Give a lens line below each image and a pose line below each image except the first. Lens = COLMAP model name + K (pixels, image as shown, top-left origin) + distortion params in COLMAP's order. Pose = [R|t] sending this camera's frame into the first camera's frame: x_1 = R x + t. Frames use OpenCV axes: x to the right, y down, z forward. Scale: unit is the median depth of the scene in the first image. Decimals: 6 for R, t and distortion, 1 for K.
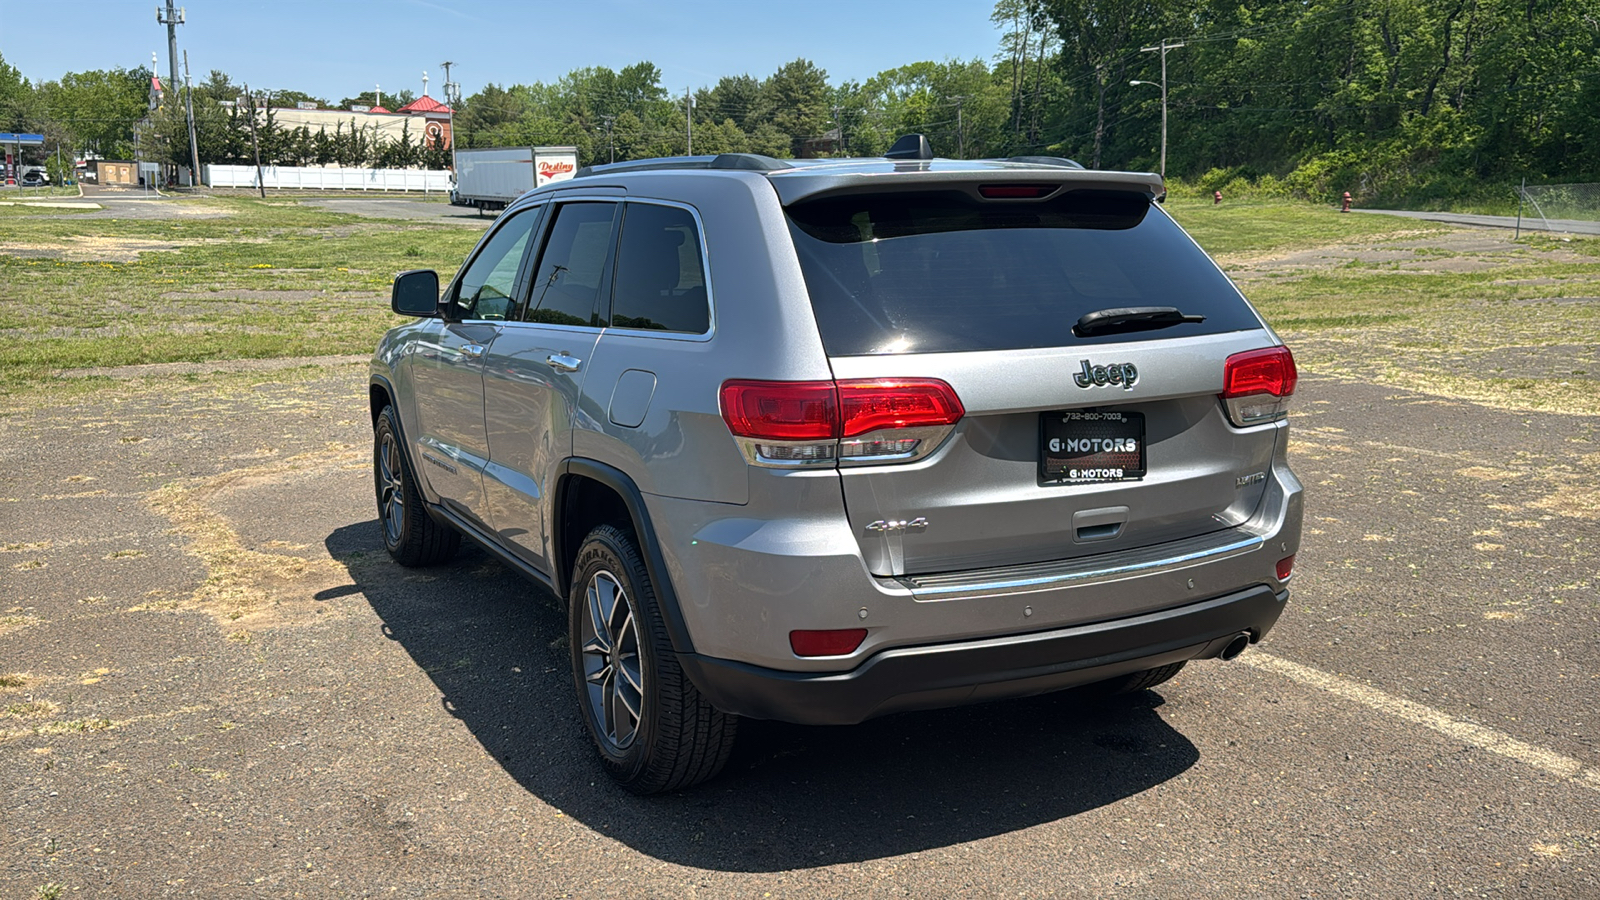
lens RADIAL K [[1380.3, 0, 798.8], [0, 1380.3, 436.9], [0, 0, 1]] dist [0.146605, -0.258706]
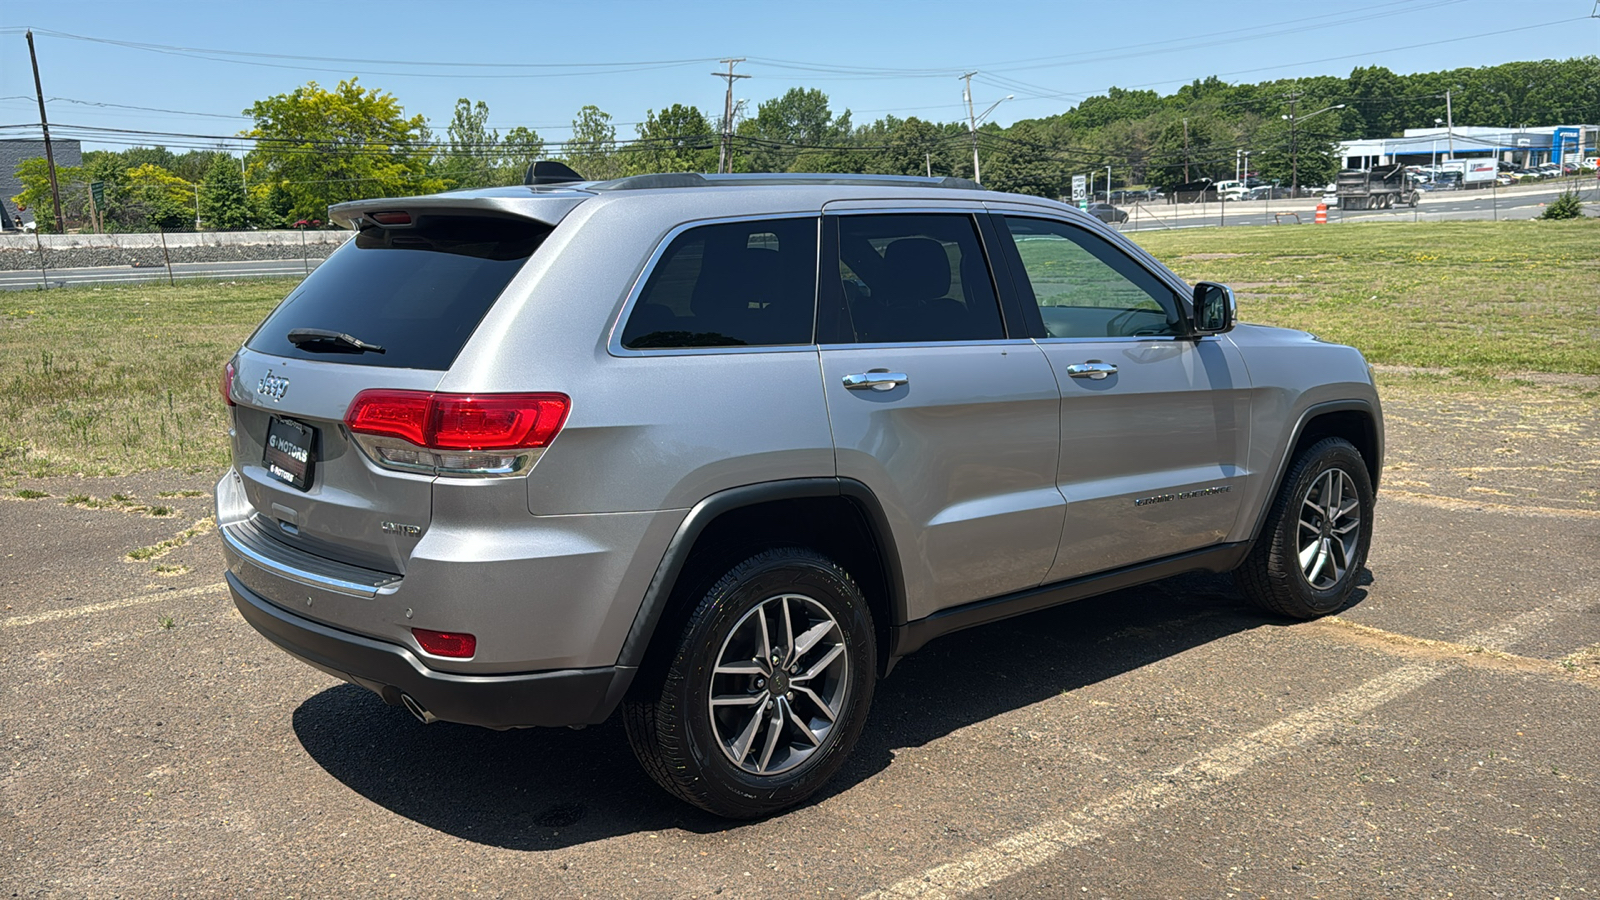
lens RADIAL K [[1380.3, 0, 800.1], [0, 1380.3, 459.6], [0, 0, 1]] dist [0.146605, -0.258706]
pose [[0.224877, 0.159334, -0.961272, 1.228593], [-0.139159, 0.981678, 0.130162, -0.166673], [0.964399, 0.104499, 0.242929, 1.002477]]
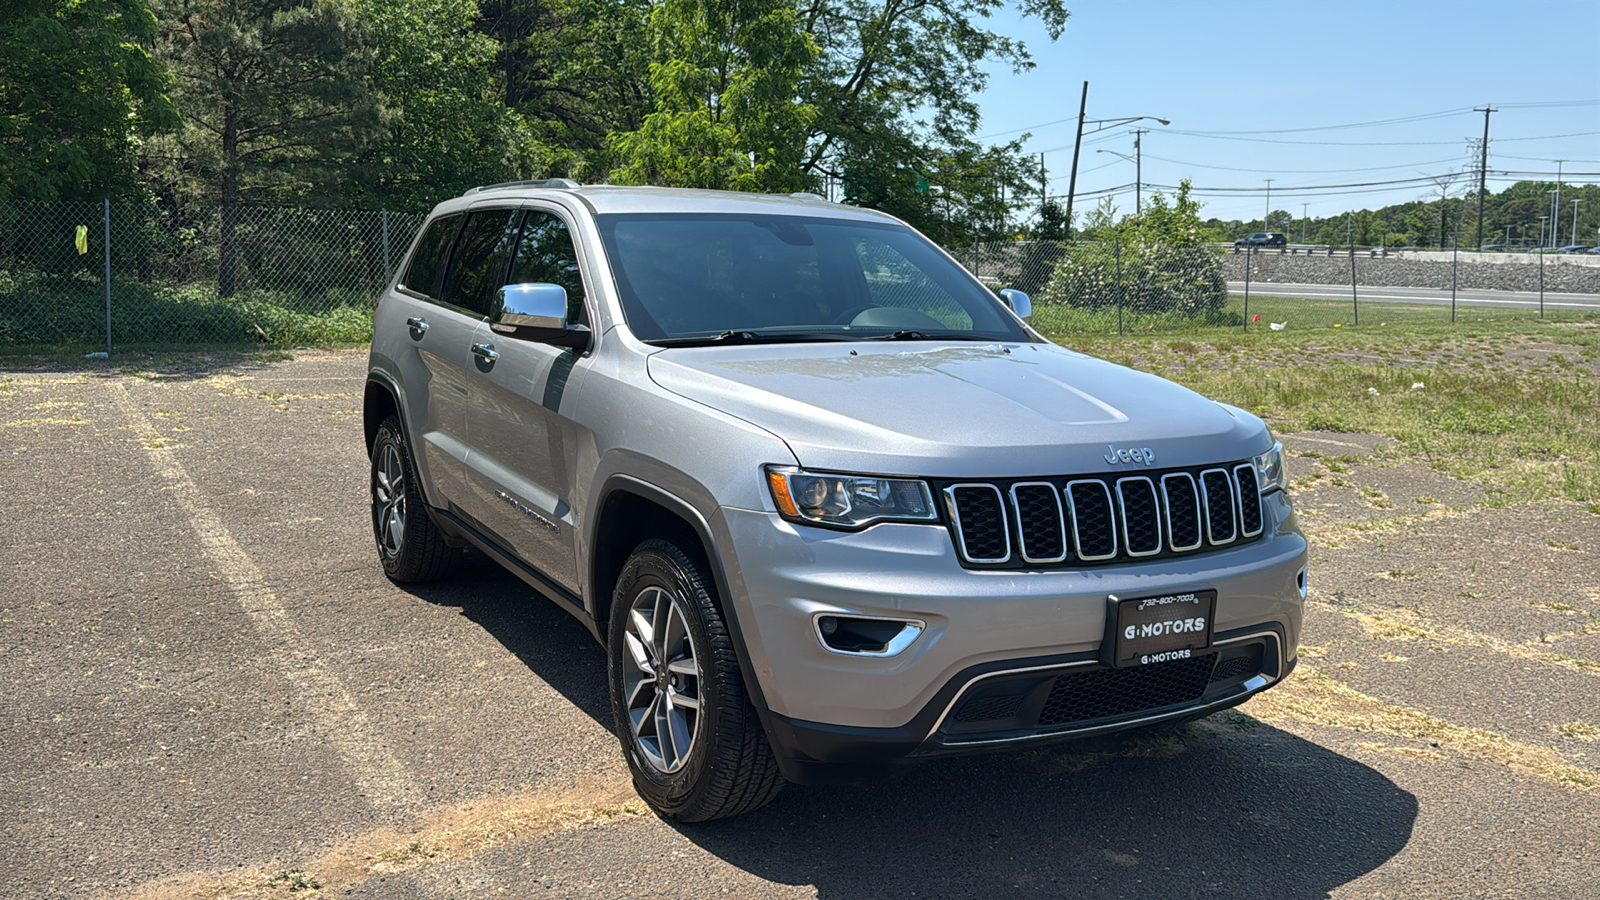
lens RADIAL K [[1380.3, 0, 790.0], [0, 1380.3, 449.6], [0, 0, 1]] dist [0.146605, -0.258706]
pose [[-0.999563, -0.010565, -0.027594, -0.134121], [-0.018239, 0.955347, 0.294922, -0.425008], [0.023246, 0.295297, -0.955123, 2.812391]]
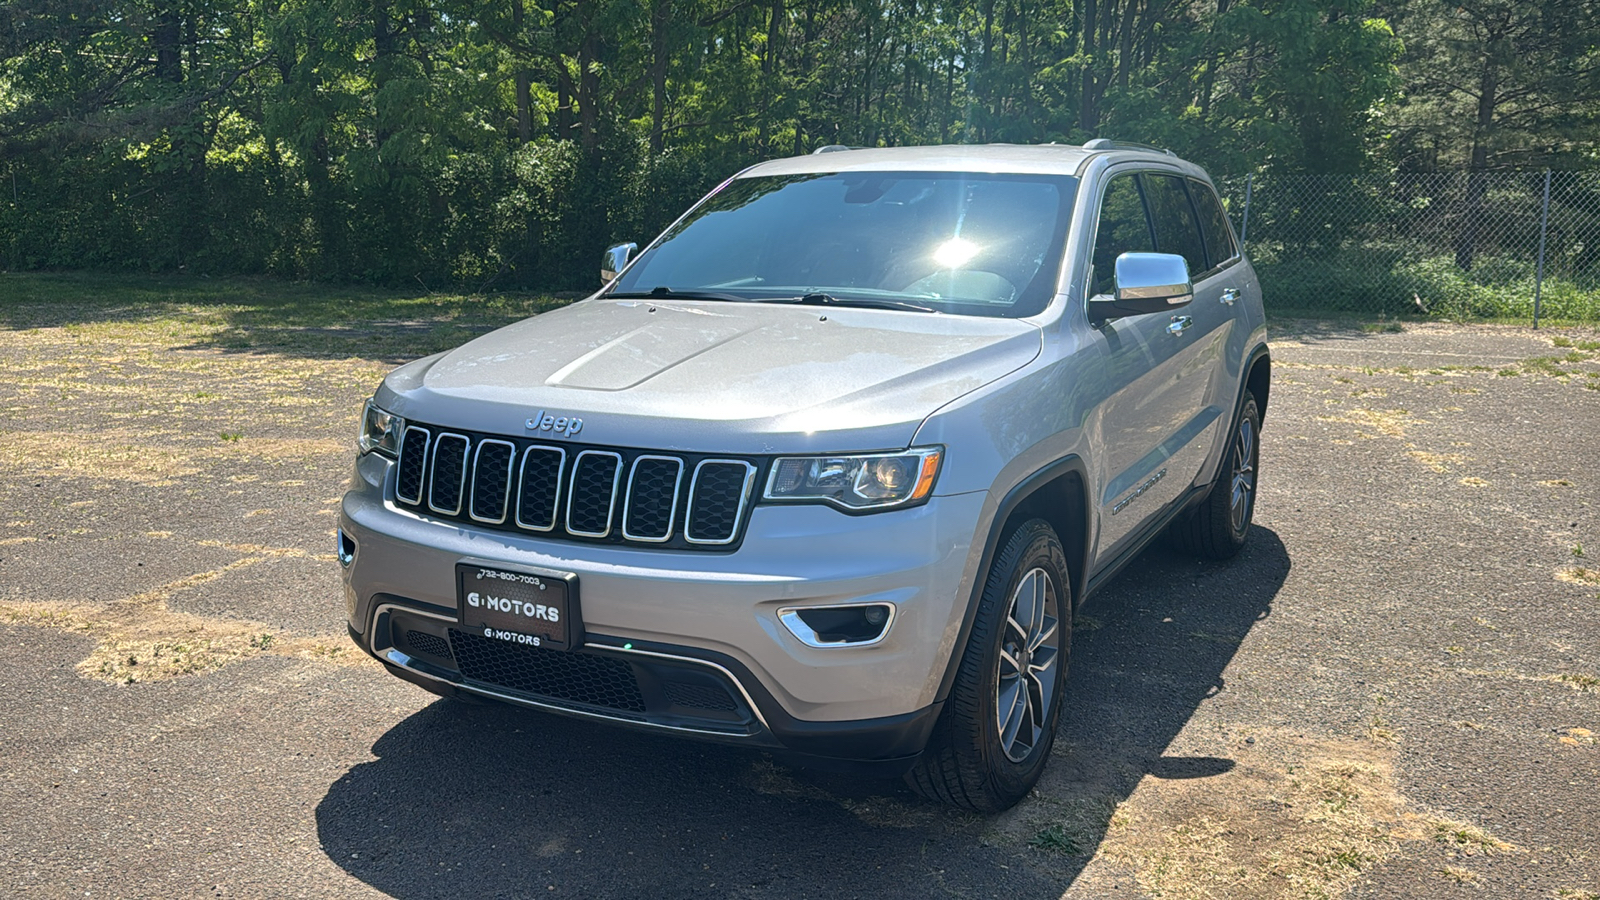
lens RADIAL K [[1380.3, 0, 789.0], [0, 1380.3, 451.4], [0, 0, 1]] dist [0.146605, -0.258706]
pose [[-0.558905, -0.139397, 0.817431, -1.157252], [0.131517, 0.958391, 0.253358, -0.336973], [-0.818736, 0.249109, -0.517316, 2.275279]]
